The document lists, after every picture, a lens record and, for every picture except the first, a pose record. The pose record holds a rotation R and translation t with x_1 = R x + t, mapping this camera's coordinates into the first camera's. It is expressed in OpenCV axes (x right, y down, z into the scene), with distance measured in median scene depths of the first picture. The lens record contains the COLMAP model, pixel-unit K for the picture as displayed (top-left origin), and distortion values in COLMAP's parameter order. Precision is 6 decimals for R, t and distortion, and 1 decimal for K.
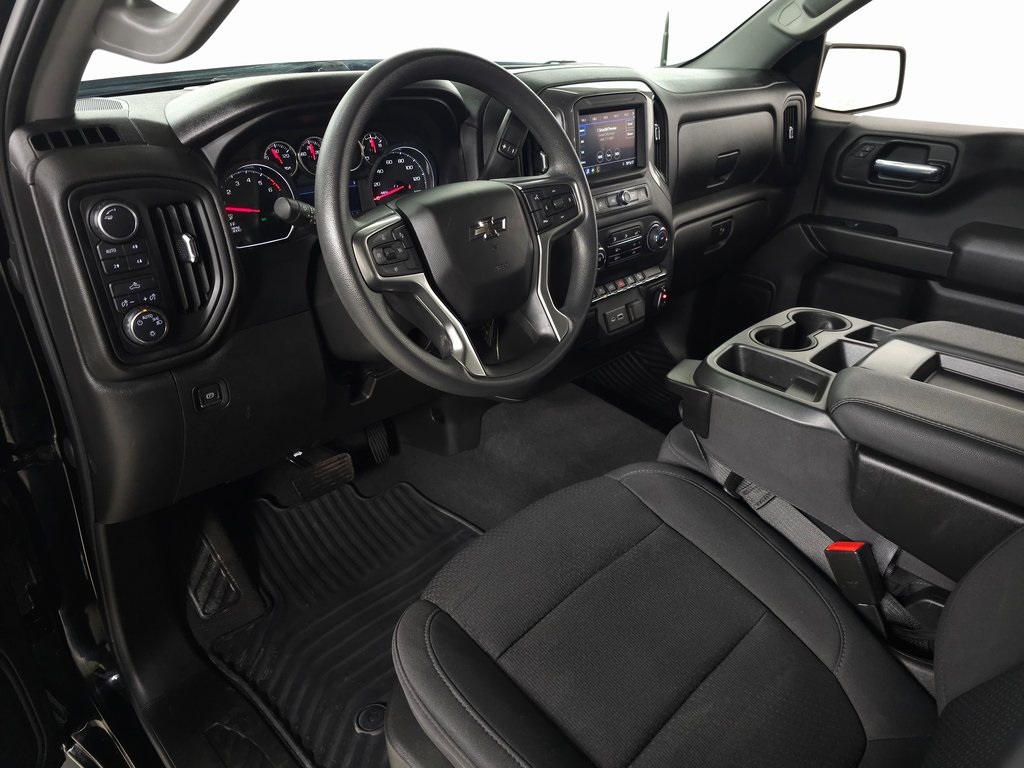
lens RADIAL K [[684.3, 0, 512.0], [0, 684.3, 384.0], [0, 0, 1]] dist [0.059429, -0.079054]
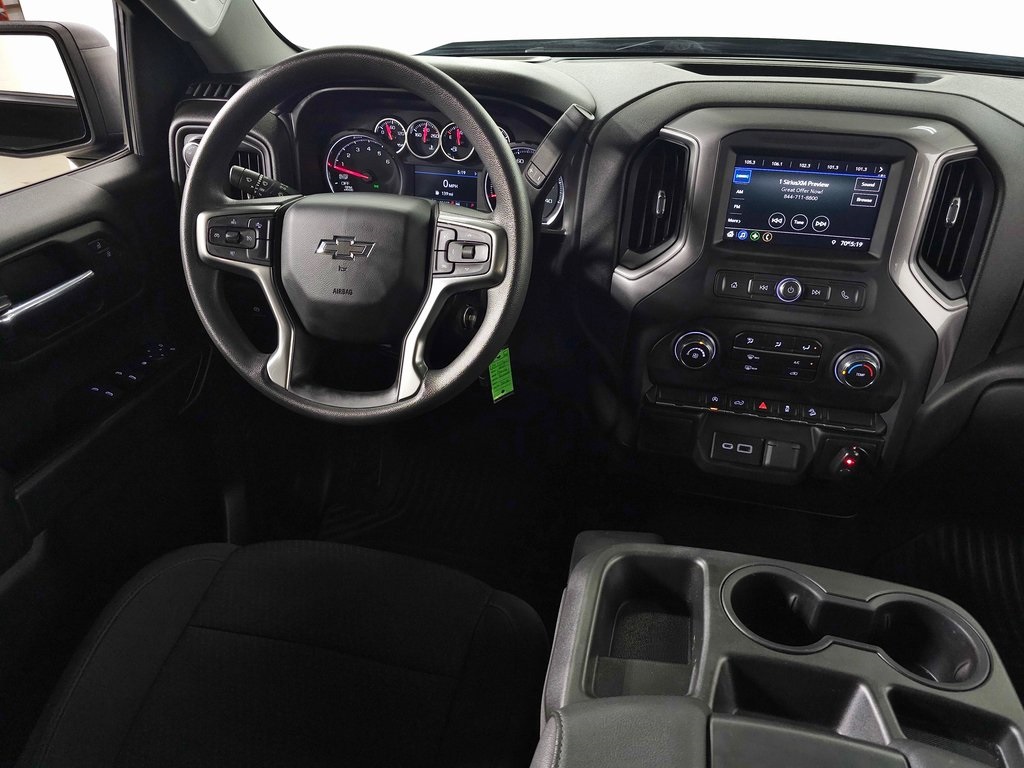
lens RADIAL K [[684.3, 0, 512.0], [0, 684.3, 384.0], [0, 0, 1]] dist [0.059429, -0.079054]
pose [[0.530122, 0.444515, -0.722064, 0.524943], [-0.397756, 0.882429, 0.251215, -0.245738], [0.748840, 0.154030, 0.644604, 0.383498]]
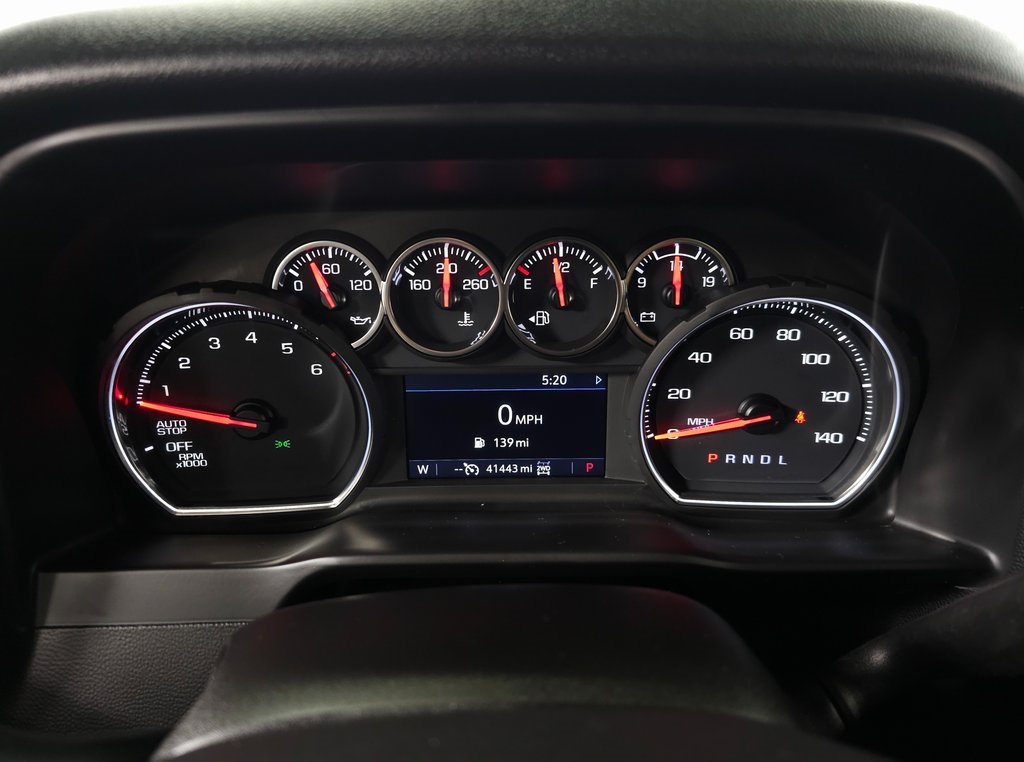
lens RADIAL K [[674.9, 0, 512.0], [0, 674.9, 381.0], [0, 0, 1]] dist [0.057114, -0.064277]
pose [[0.710341, 0.255386, -0.655891, -0.041773], [-0.307511, 0.950818, 0.037183, -0.242885], [0.633129, 0.175281, 0.753939, 0.614114]]
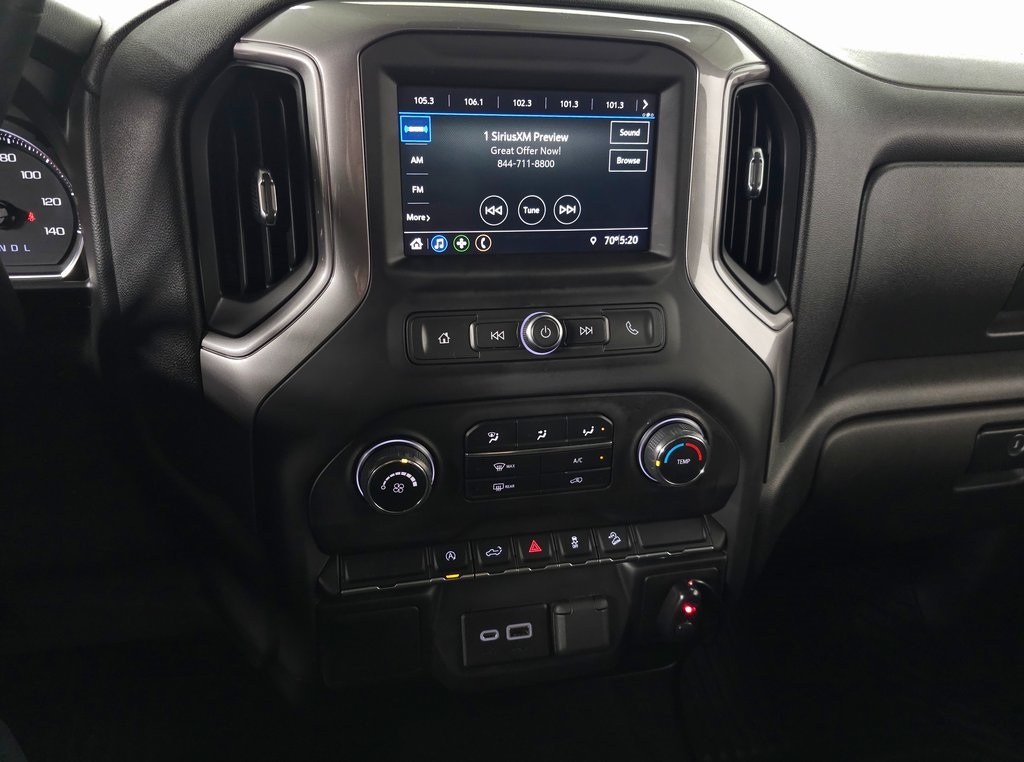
lens RADIAL K [[721.6, 0, 512.0], [0, 721.6, 381.0], [0, 0, 1]] dist [0.049683, -0.088929]
pose [[0.850017, 0.235329, -0.471266, 0.321028], [-0.269077, 0.963109, -0.004398, -0.235648], [0.452846, 0.130545, 0.881980, 0.657103]]
